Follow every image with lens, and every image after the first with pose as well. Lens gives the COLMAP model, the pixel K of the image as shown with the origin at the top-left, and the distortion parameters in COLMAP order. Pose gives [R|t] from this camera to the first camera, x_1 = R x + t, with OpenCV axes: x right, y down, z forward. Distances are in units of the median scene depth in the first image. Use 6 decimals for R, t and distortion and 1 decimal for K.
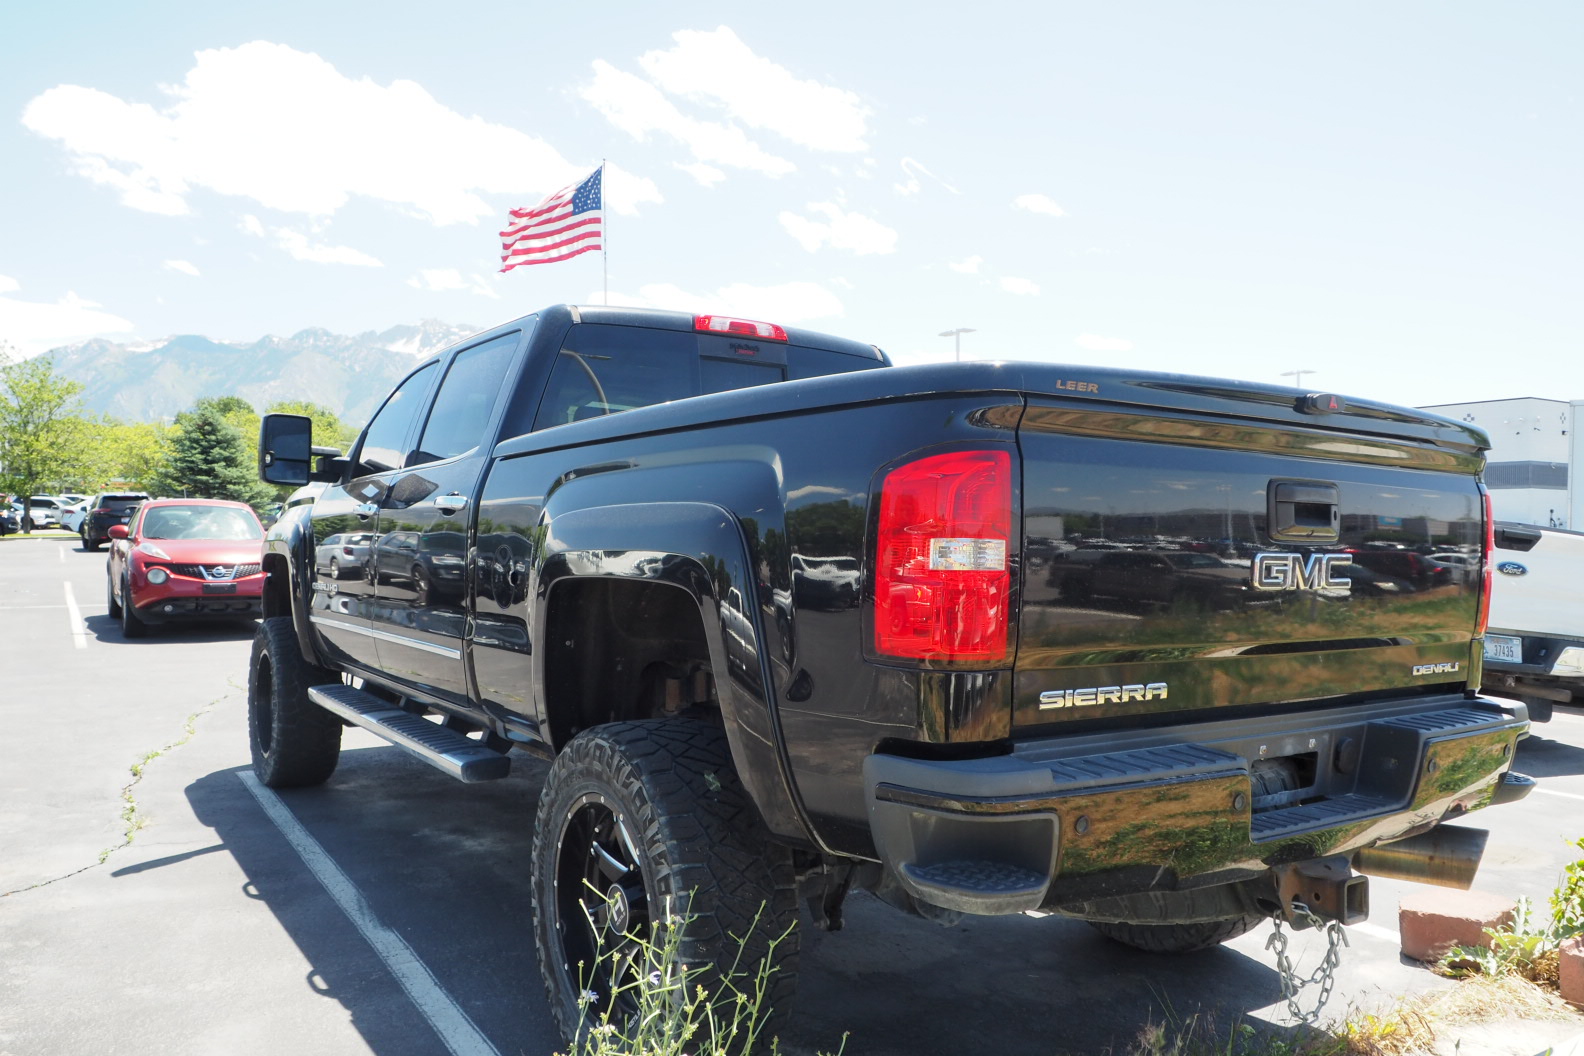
lens RADIAL K [[1188.0, 0, 792.5], [0, 1188.0, 529.3], [0, 0, 1]] dist [-0.003828, -0.000565]
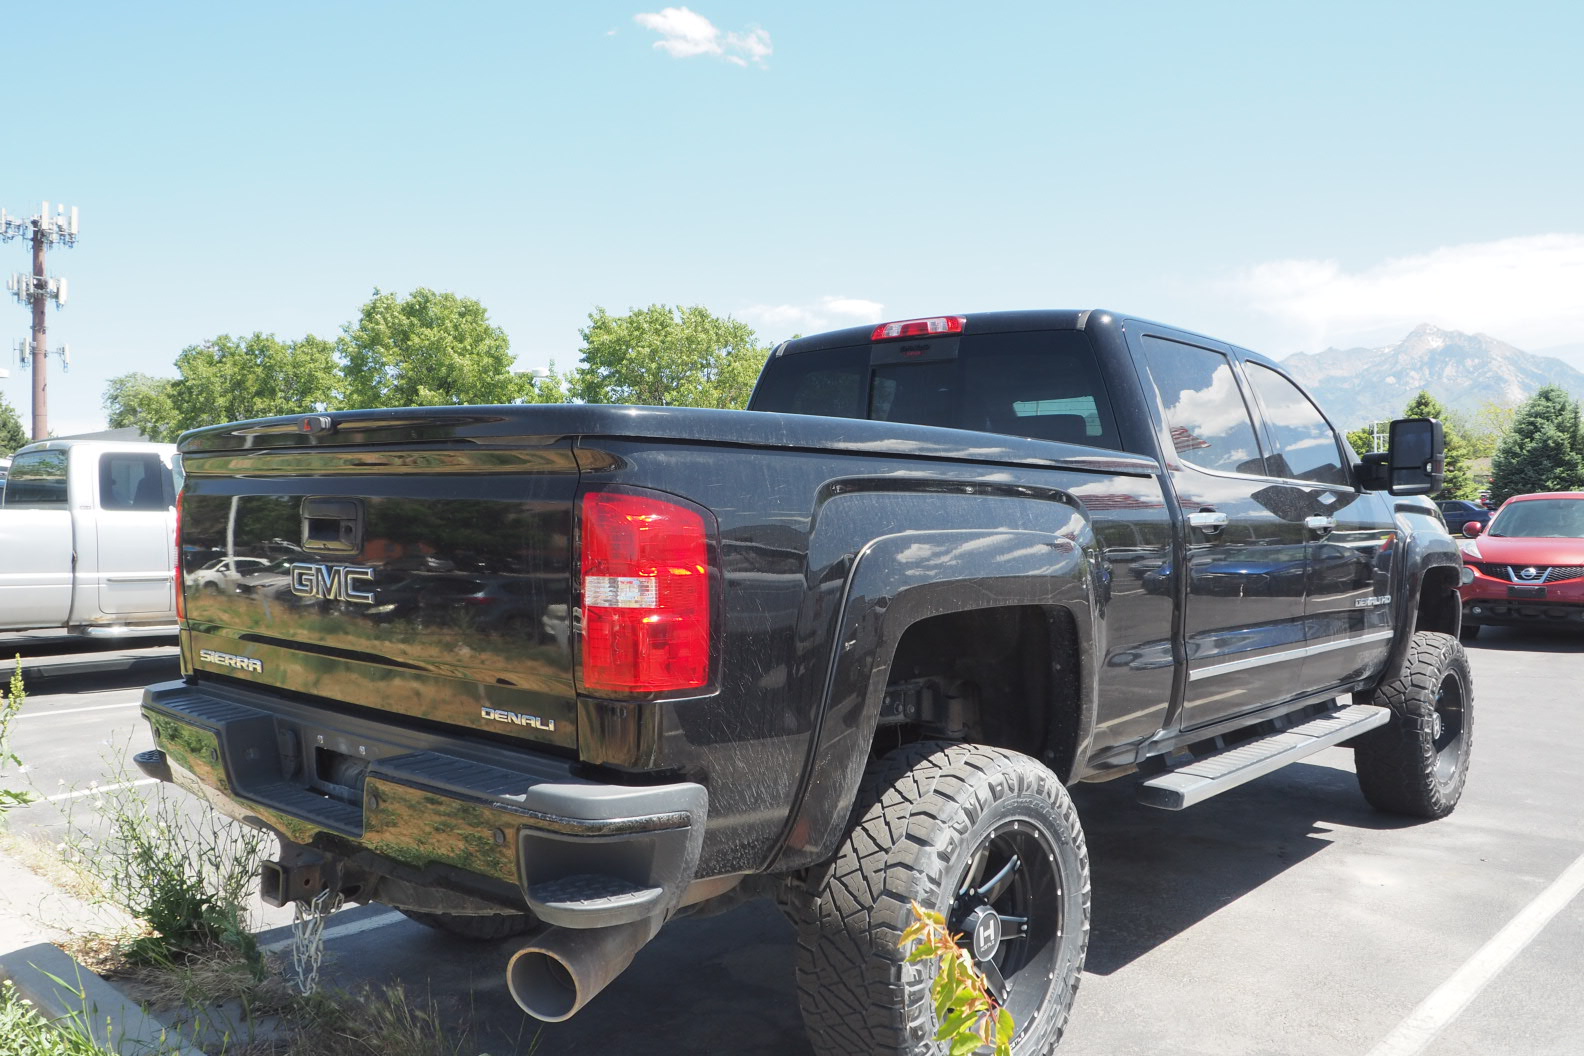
lens RADIAL K [[1282.3, 0, 792.5], [0, 1282.3, 524.6], [0, 0, 1]] dist [0.003086, 0.000529]
pose [[0.261529, 0.006562, -0.965173, 0.948414], [-0.004063, 0.999976, 0.005698, -0.014227], [0.965187, 0.002431, 0.261549, 0.627607]]
